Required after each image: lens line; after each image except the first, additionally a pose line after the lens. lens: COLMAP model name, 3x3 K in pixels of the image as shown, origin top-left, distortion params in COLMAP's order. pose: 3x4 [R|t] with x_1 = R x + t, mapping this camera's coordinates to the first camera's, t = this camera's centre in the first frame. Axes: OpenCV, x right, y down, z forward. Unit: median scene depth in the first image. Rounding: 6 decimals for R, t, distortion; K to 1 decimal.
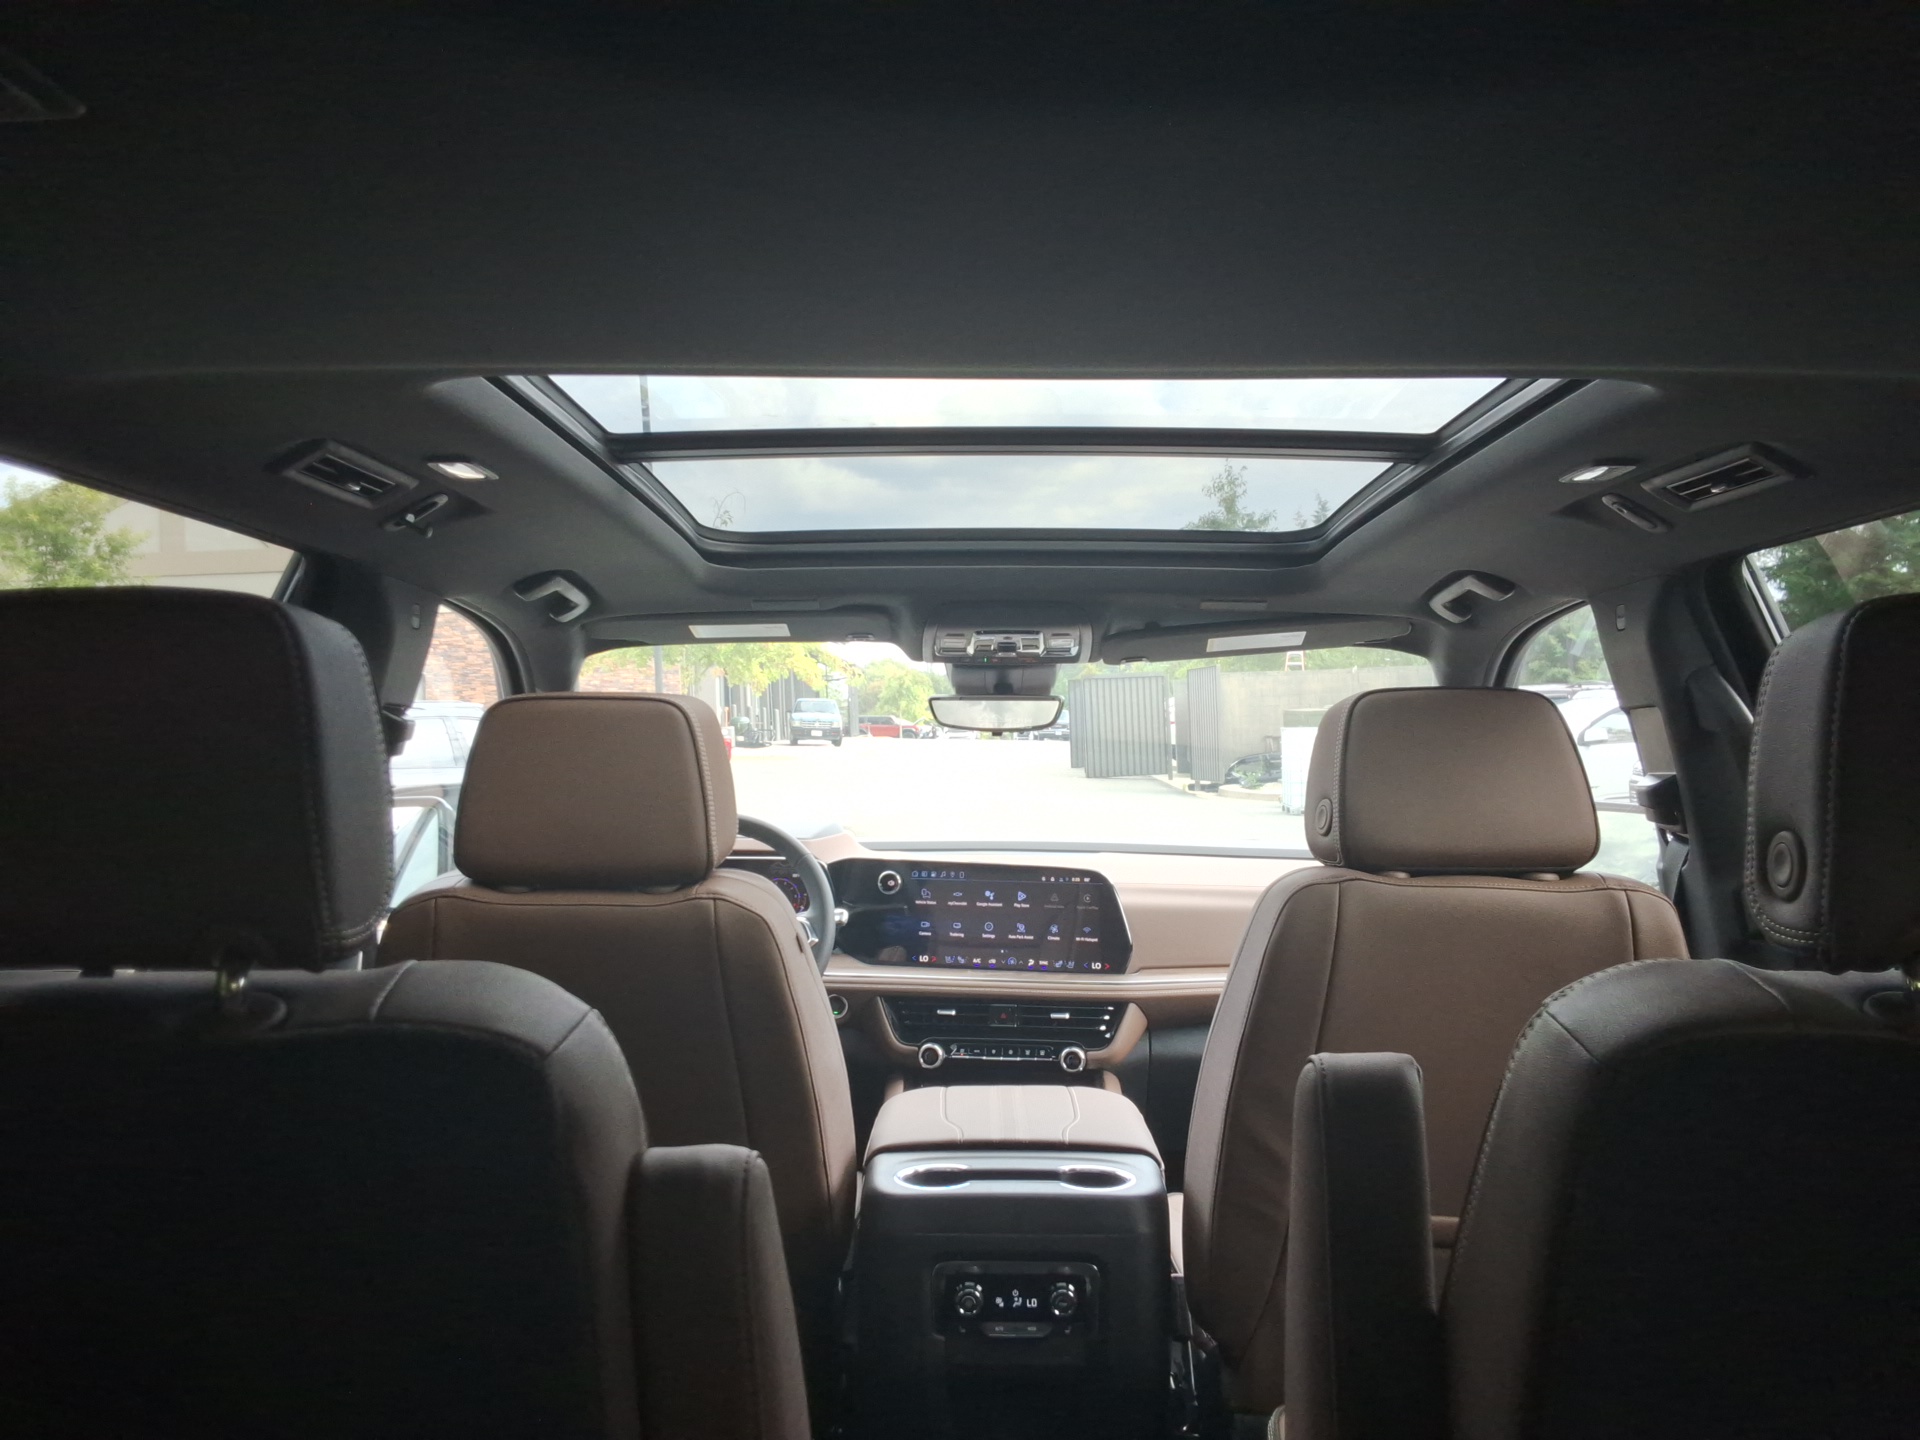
lens RADIAL K [[1547.9, 0, 970.4], [0, 1547.9, 726.8], [0, 0, 1]] dist [0.130078, -0.209721]
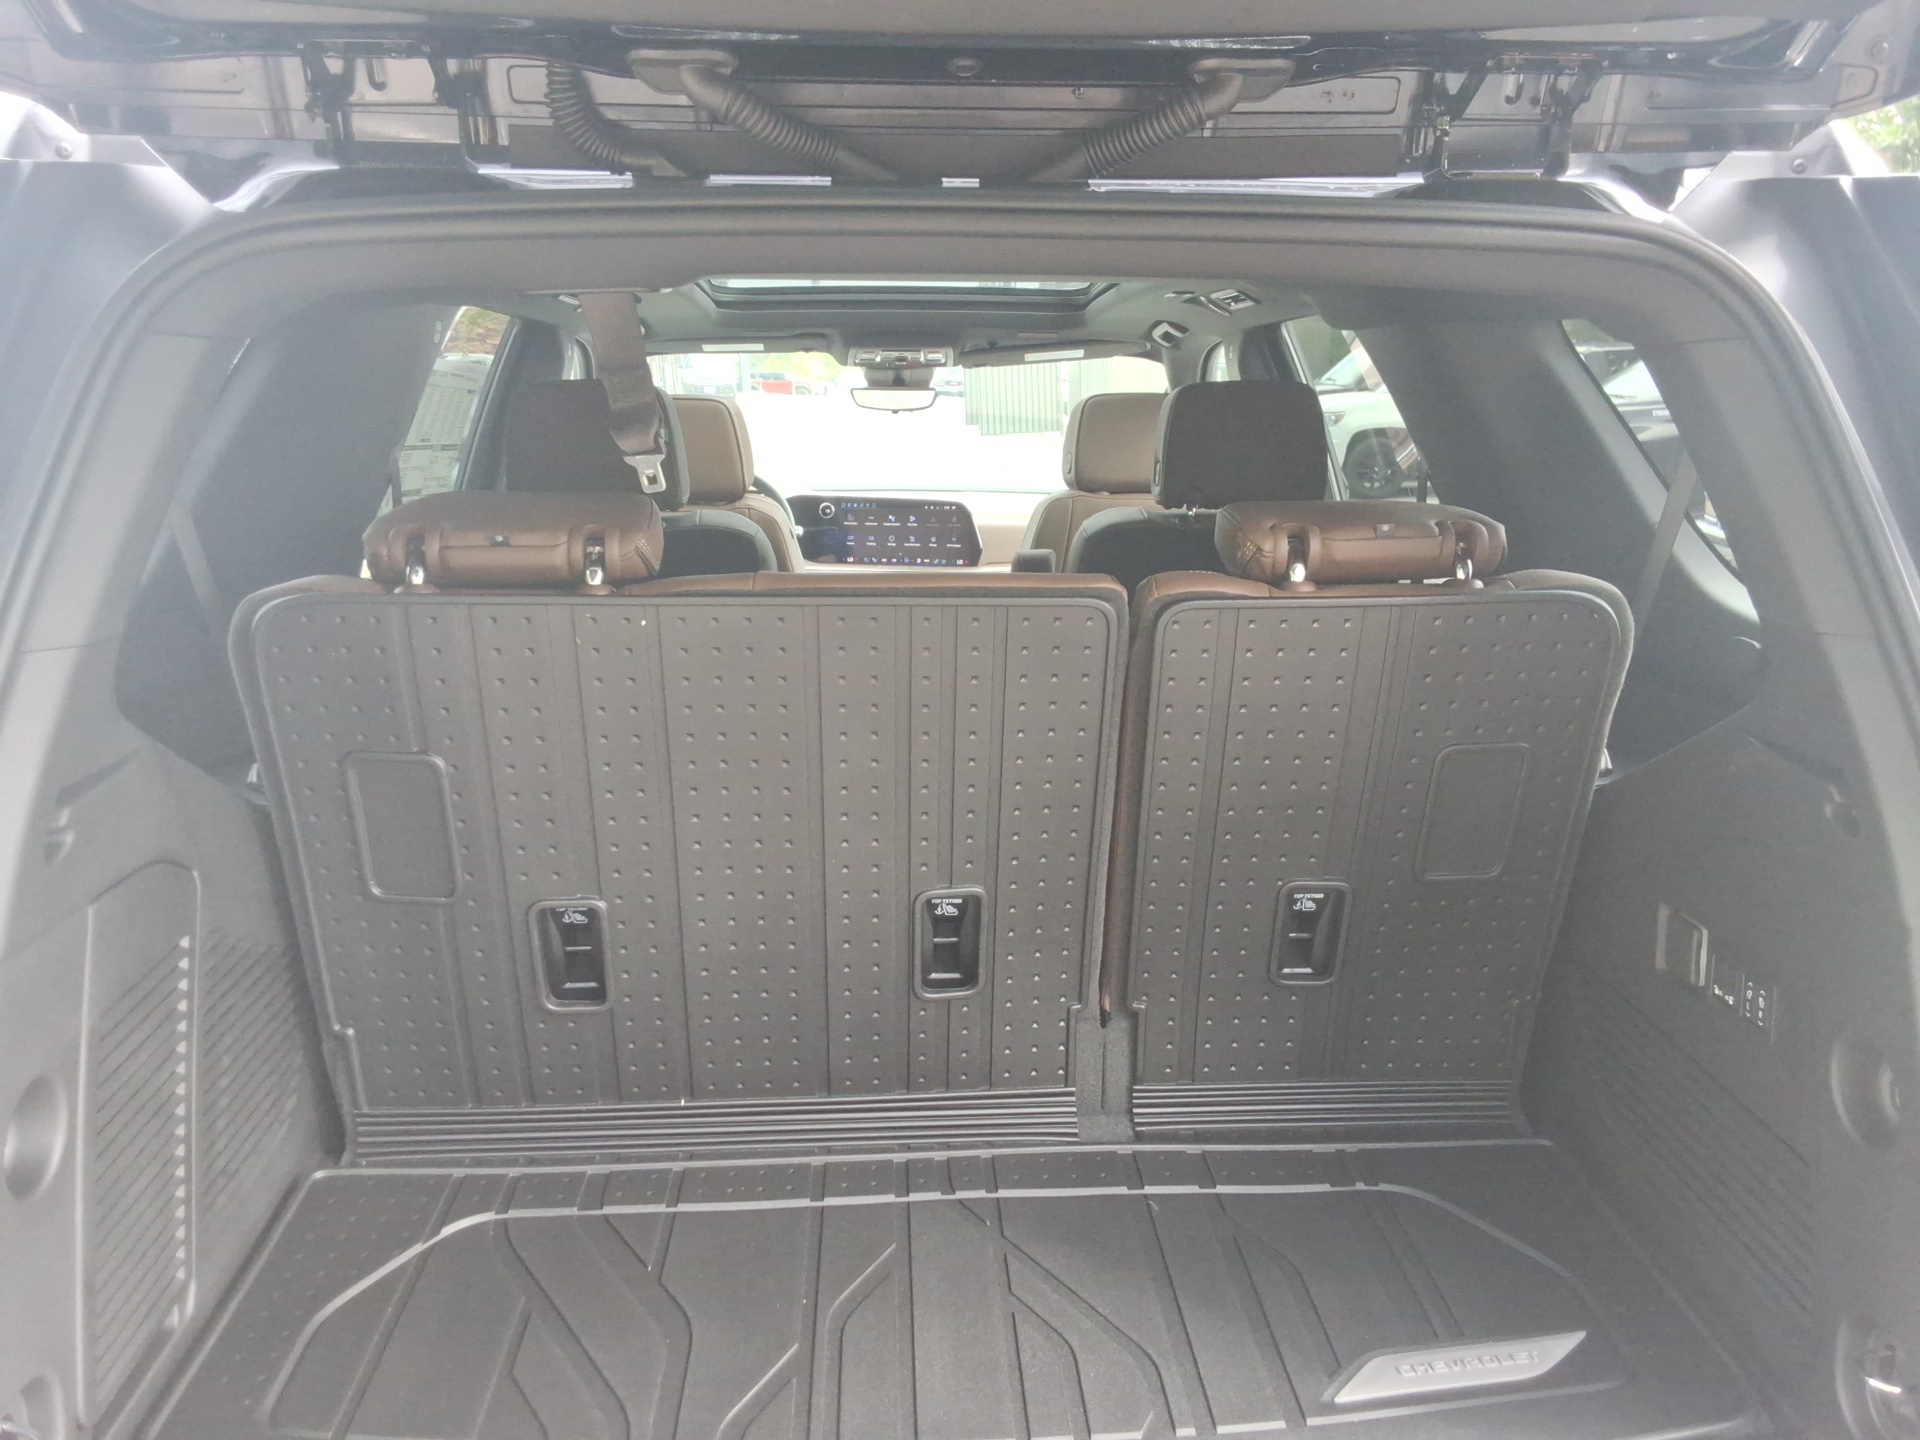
lens RADIAL K [[1547.9, 0, 970.4], [0, 1547.9, 726.8], [0, 0, 1]] dist [0.130078, -0.209721]
pose [[0.997758, -0.016149, 0.064941, -0.014334], [0.001720, 0.976313, 0.216357, -0.025825], [-0.066896, -0.215761, 0.974152, -0.604154]]
